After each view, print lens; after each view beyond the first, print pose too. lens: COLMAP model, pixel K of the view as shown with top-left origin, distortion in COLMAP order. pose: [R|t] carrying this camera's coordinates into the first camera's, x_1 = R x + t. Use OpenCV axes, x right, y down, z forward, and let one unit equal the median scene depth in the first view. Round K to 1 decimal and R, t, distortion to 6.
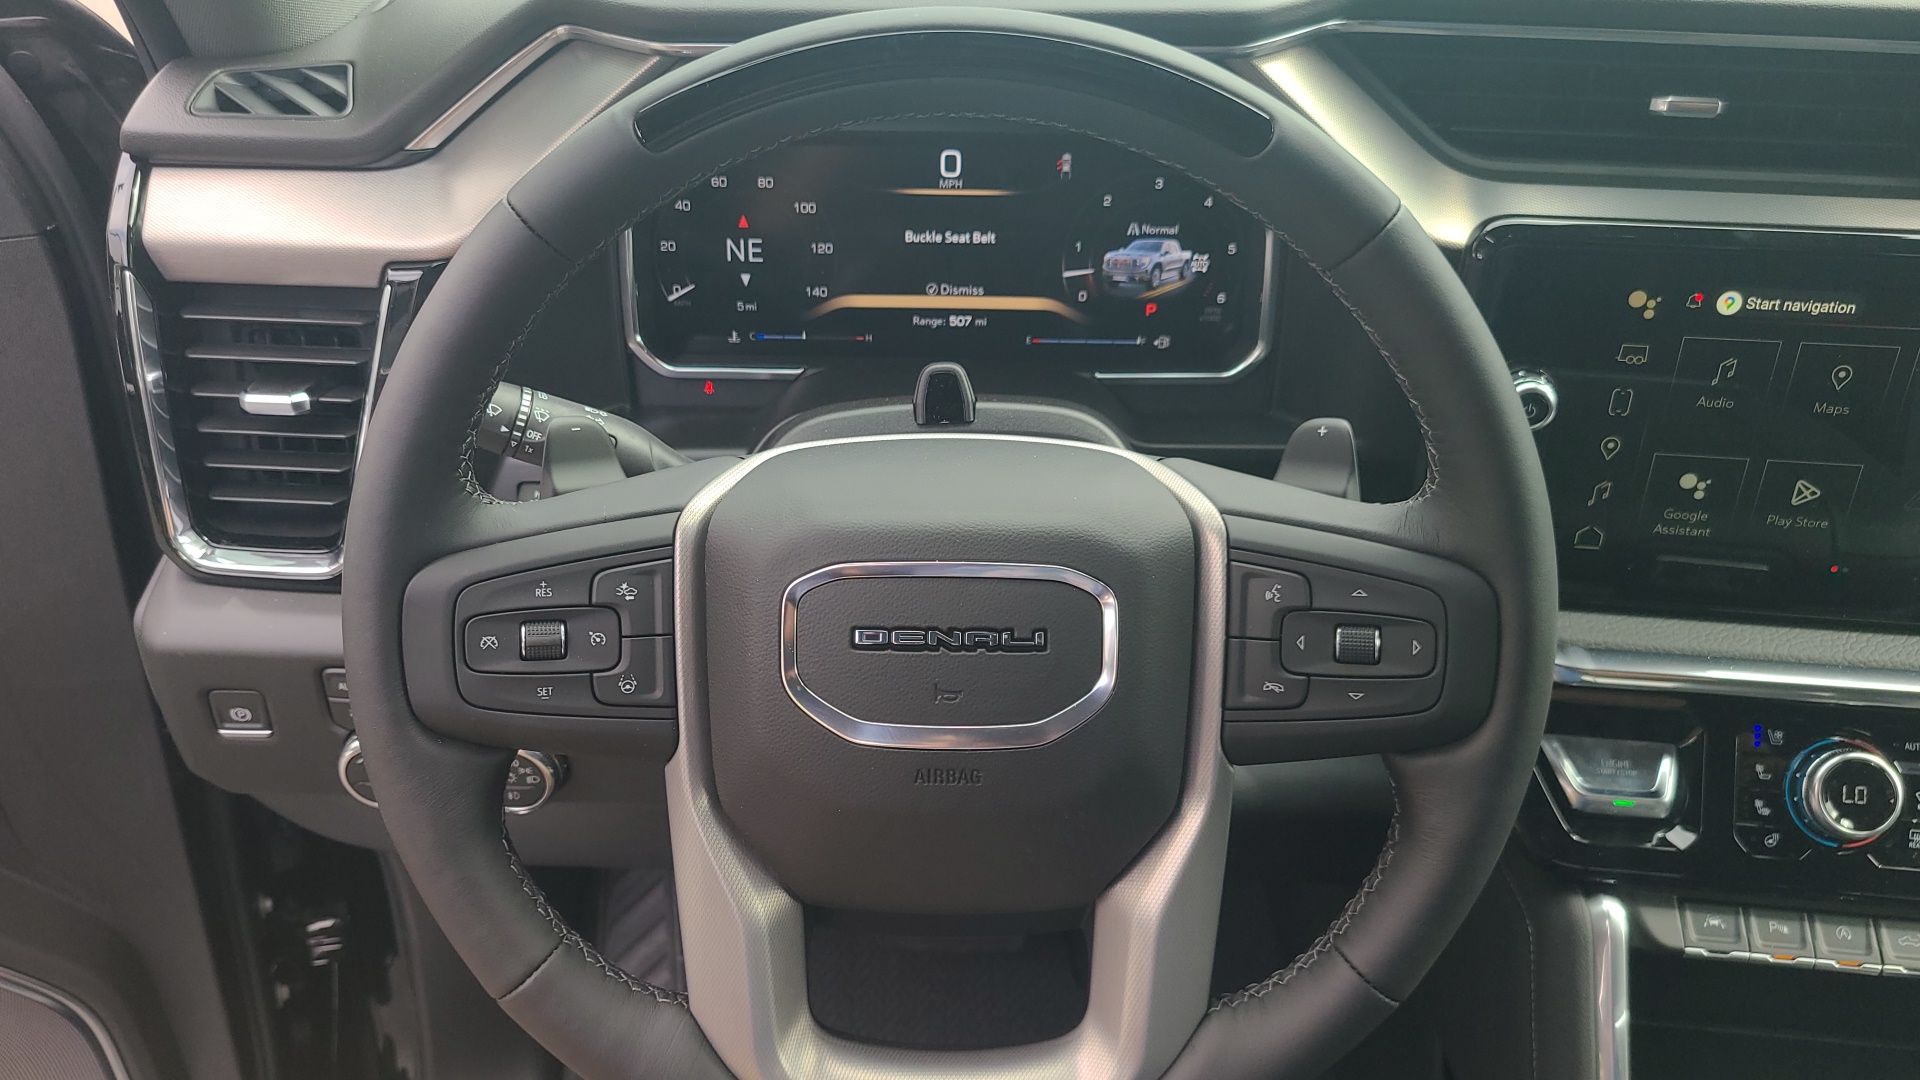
lens RADIAL K [[1473.4, 0, 960.0], [0, 1473.4, 540.0], [0, 0, 1]] dist [0.010058, -0.000783]
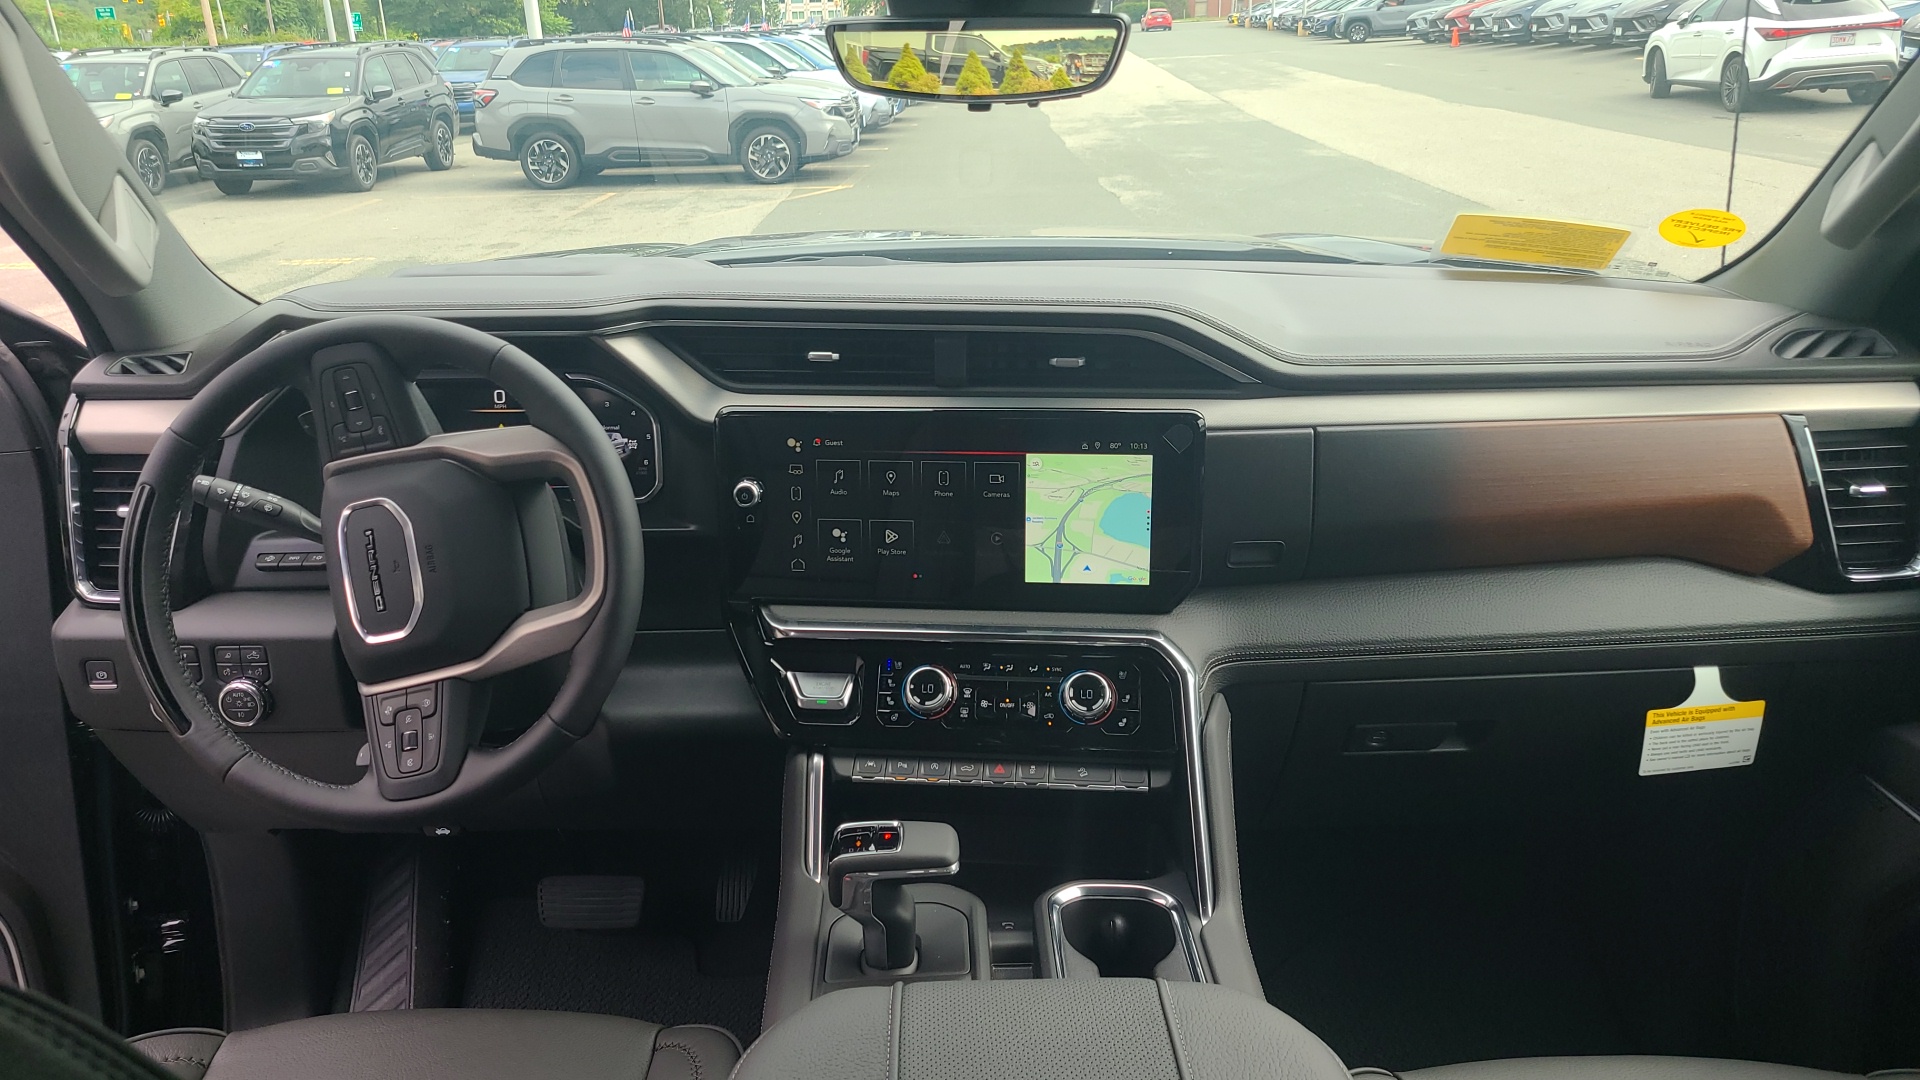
lens RADIAL K [[1451.9, 0, 939.7], [0, 1451.9, 541.6], [0, 0, 1]] dist [0.067080, -0.045293]
pose [[0.999605, -0.022578, -0.016707, 0.640733], [0.018129, 0.972975, -0.230196, 0.413824], [0.021453, 0.229802, 0.973001, -0.887743]]
